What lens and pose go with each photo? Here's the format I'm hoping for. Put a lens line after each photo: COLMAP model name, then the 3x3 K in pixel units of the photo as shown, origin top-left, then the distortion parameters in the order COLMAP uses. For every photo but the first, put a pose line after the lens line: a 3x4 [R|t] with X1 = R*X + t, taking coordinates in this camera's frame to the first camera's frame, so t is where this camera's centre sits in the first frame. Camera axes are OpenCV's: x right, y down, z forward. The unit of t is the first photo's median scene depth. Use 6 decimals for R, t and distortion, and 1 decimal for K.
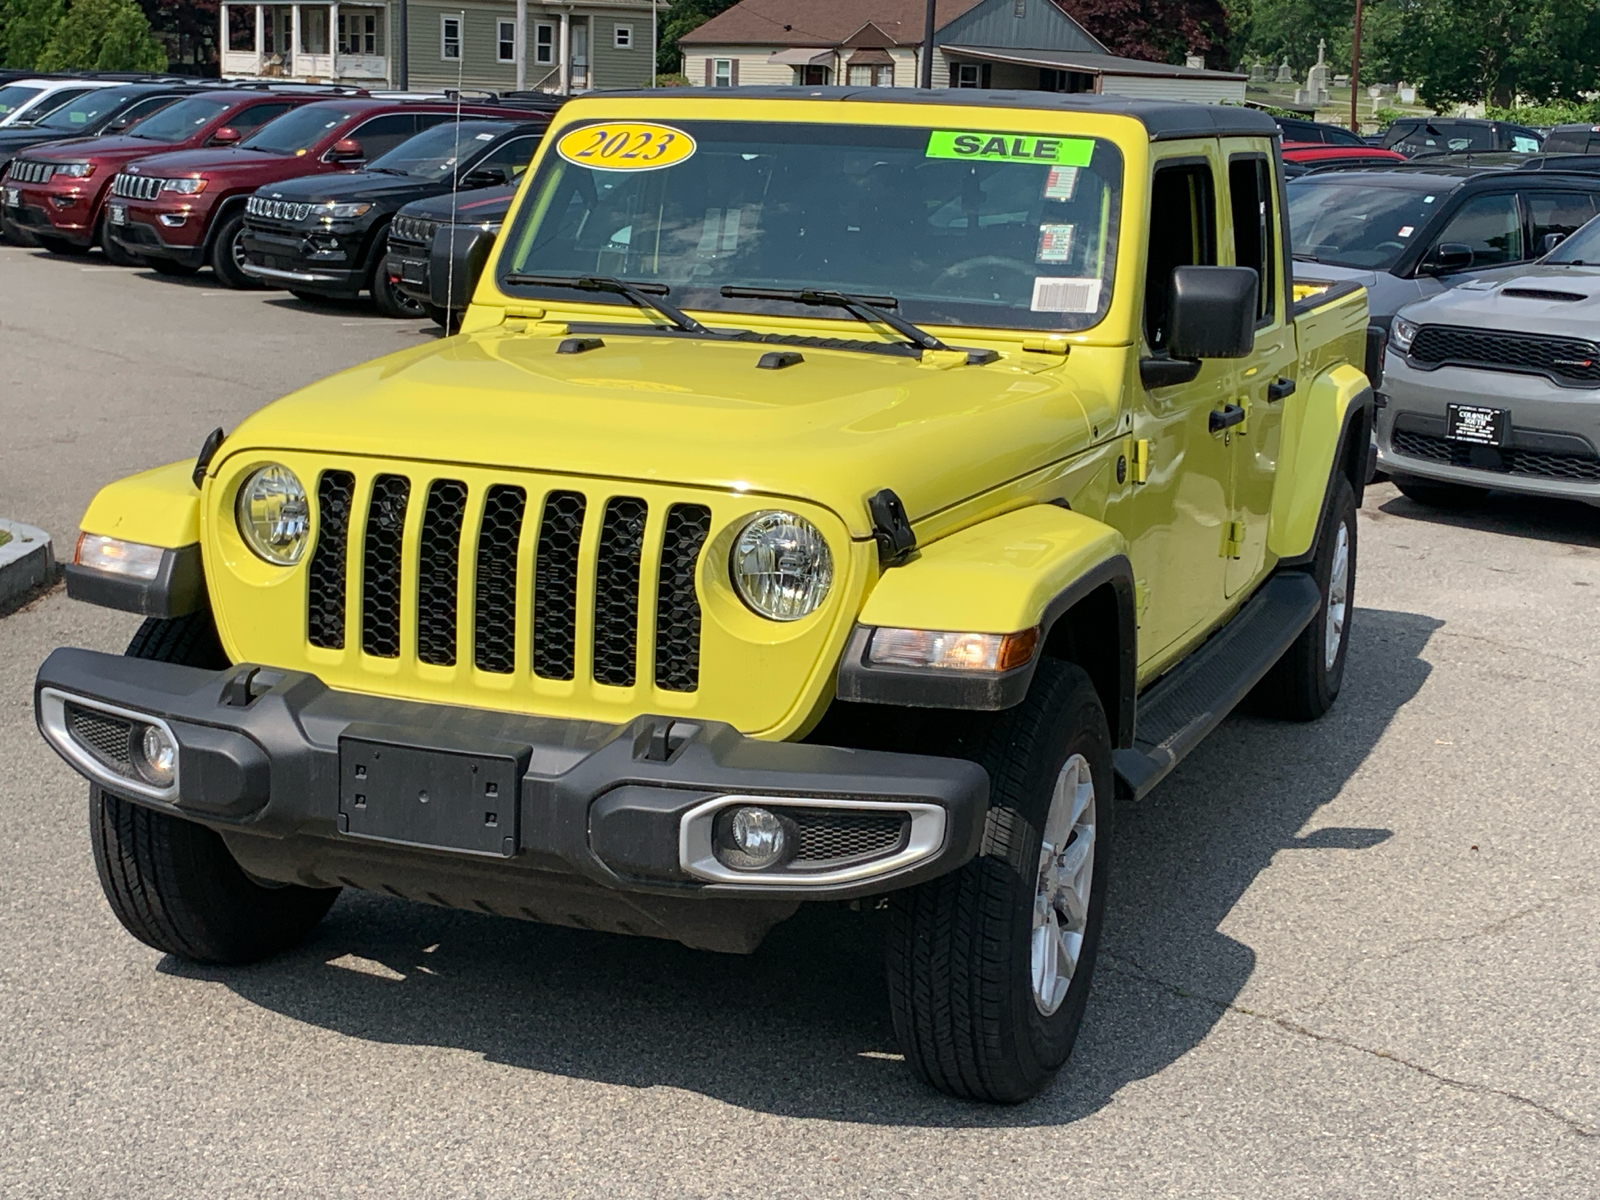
lens RADIAL K [[2428.0, 0, 763.5], [0, 2428.0, 591.5], [0, 0, 1]] dist [0.073274, 0.000000]
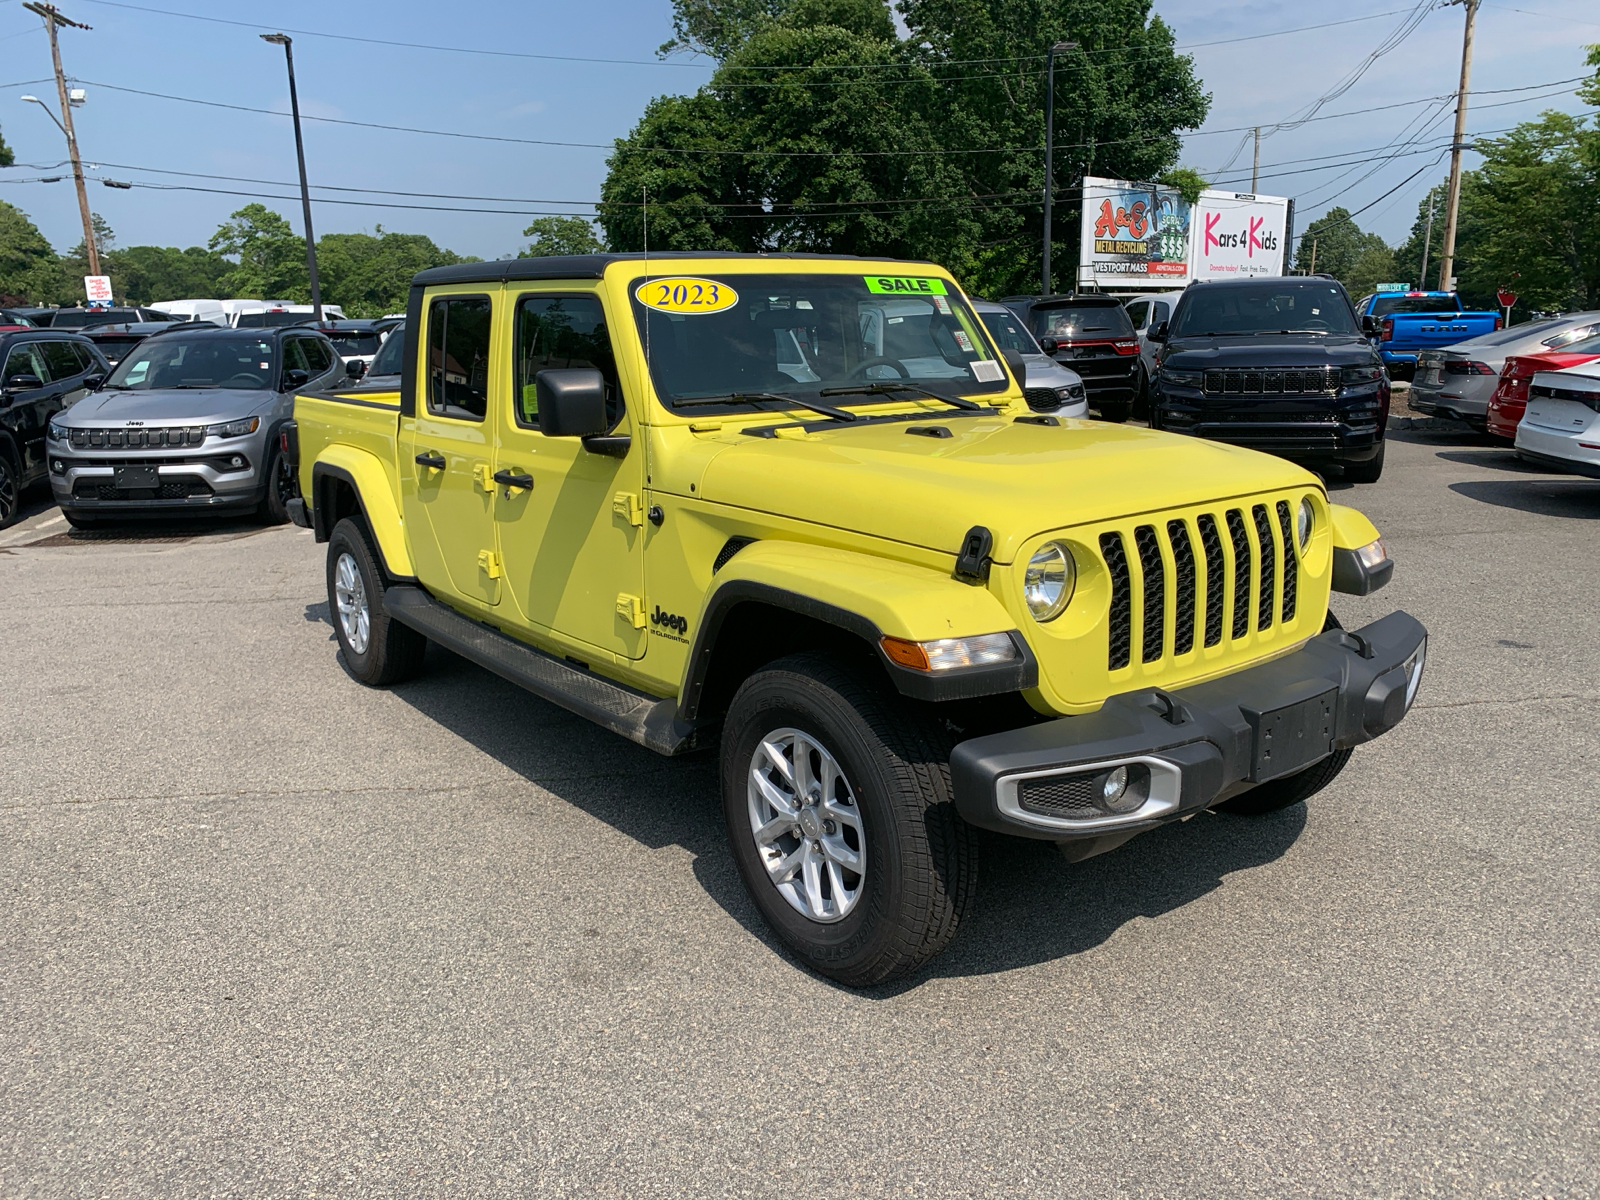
lens RADIAL K [[1218.8, 0, 805.1], [0, 1218.8, 603.0], [0, 0, 1]] dist [0.024879, -0.027534]
pose [[0.532846, -0.238122, 0.812018, -0.664031], [0.198811, 0.967959, 0.153391, -0.121144], [-0.822526, 0.079705, 0.563115, 0.644418]]
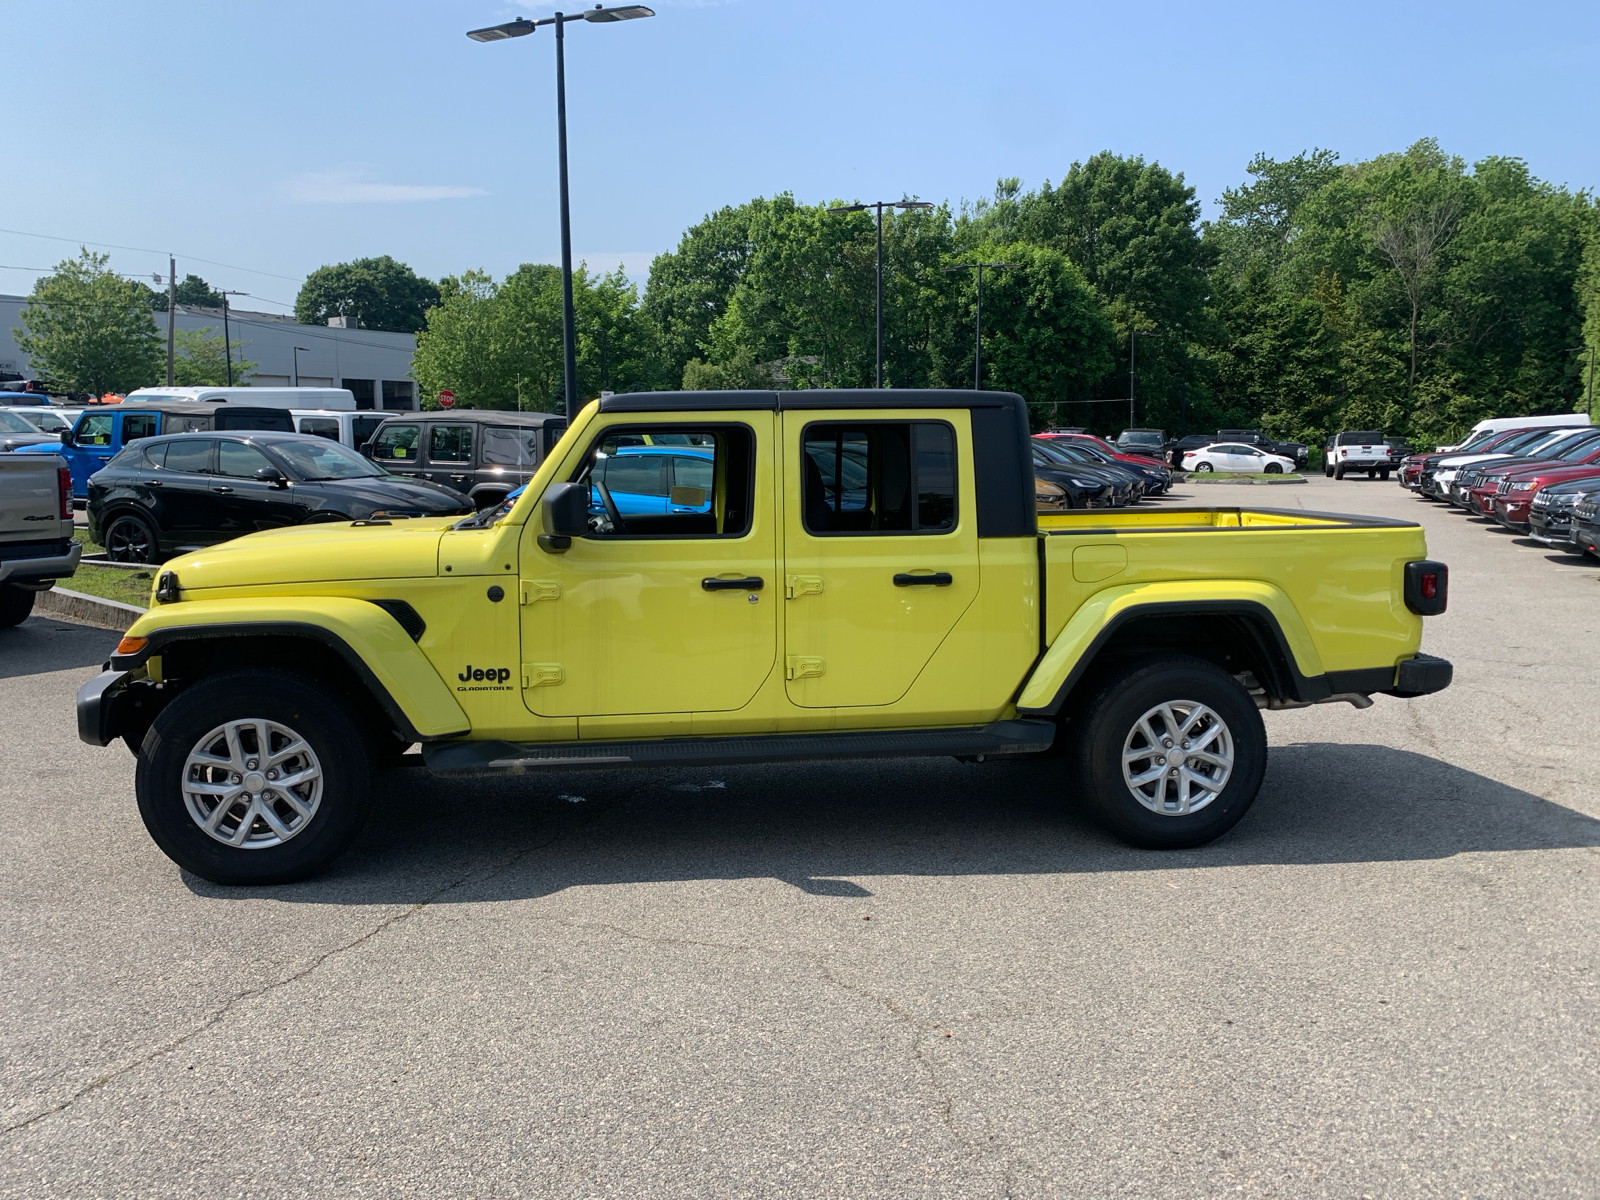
lens RADIAL K [[1218.8, 0, 804.6], [0, 1218.8, 592.2], [0, 0, 1]] dist [0.024879, -0.027534]
pose [[0.505840, 0.064652, -0.860201, 1.014017], [-0.143007, 0.989674, -0.009712, -0.074083], [0.850691, 0.127928, 0.509862, 0.730532]]
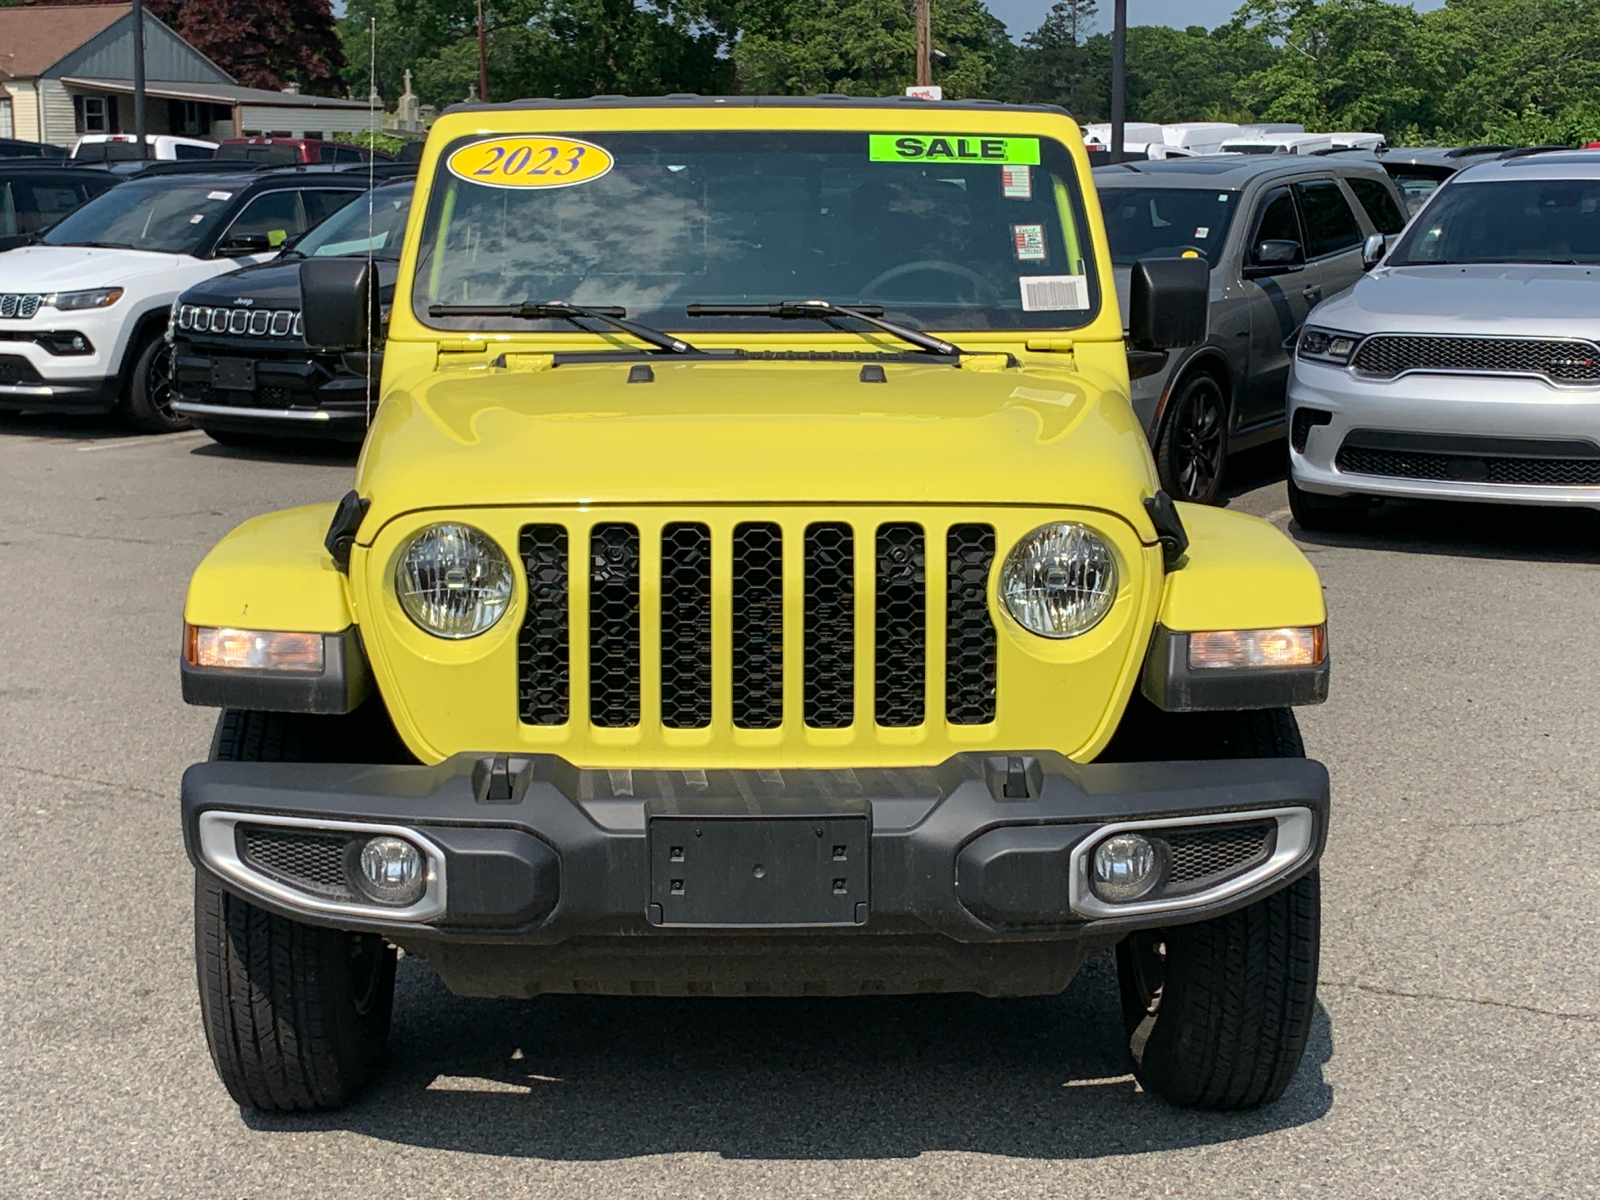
lens RADIAL K [[2432.6, 0, 777.9], [0, 2432.6, 570.2], [0, 0, 1]] dist [0.056539, 0.000000]
pose [[0.929630, -0.093123, 0.356533, -0.345153], [0.100517, 0.994933, -0.002224, -0.018693], [-0.354520, 0.037905, 0.934280, 0.118010]]
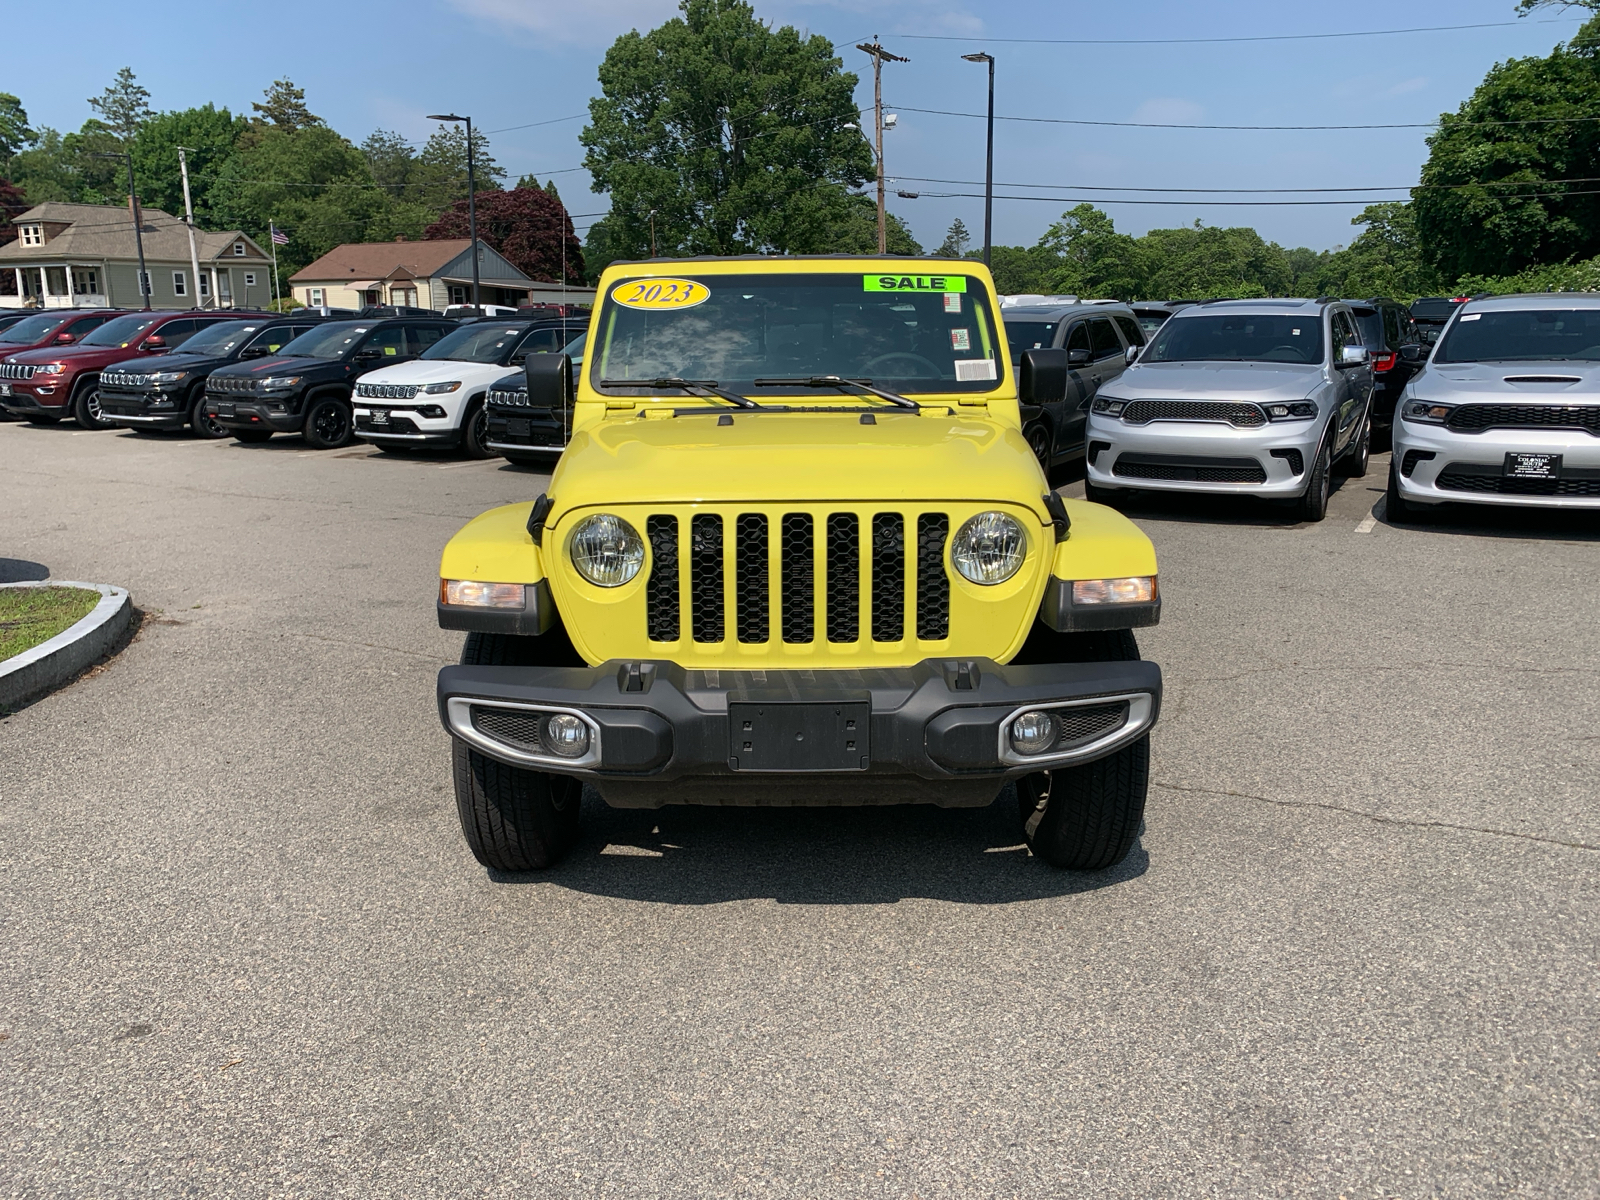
lens RADIAL K [[1218.8, 0, 779.4], [0, 1218.8, 601.1], [0, 0, 1]] dist [0.024879, -0.027534]
pose [[0.937039, -0.118614, 0.328463, -0.290314], [0.105907, 0.992777, 0.056377, -0.027383], [-0.332778, -0.018041, 0.942833, 0.263703]]
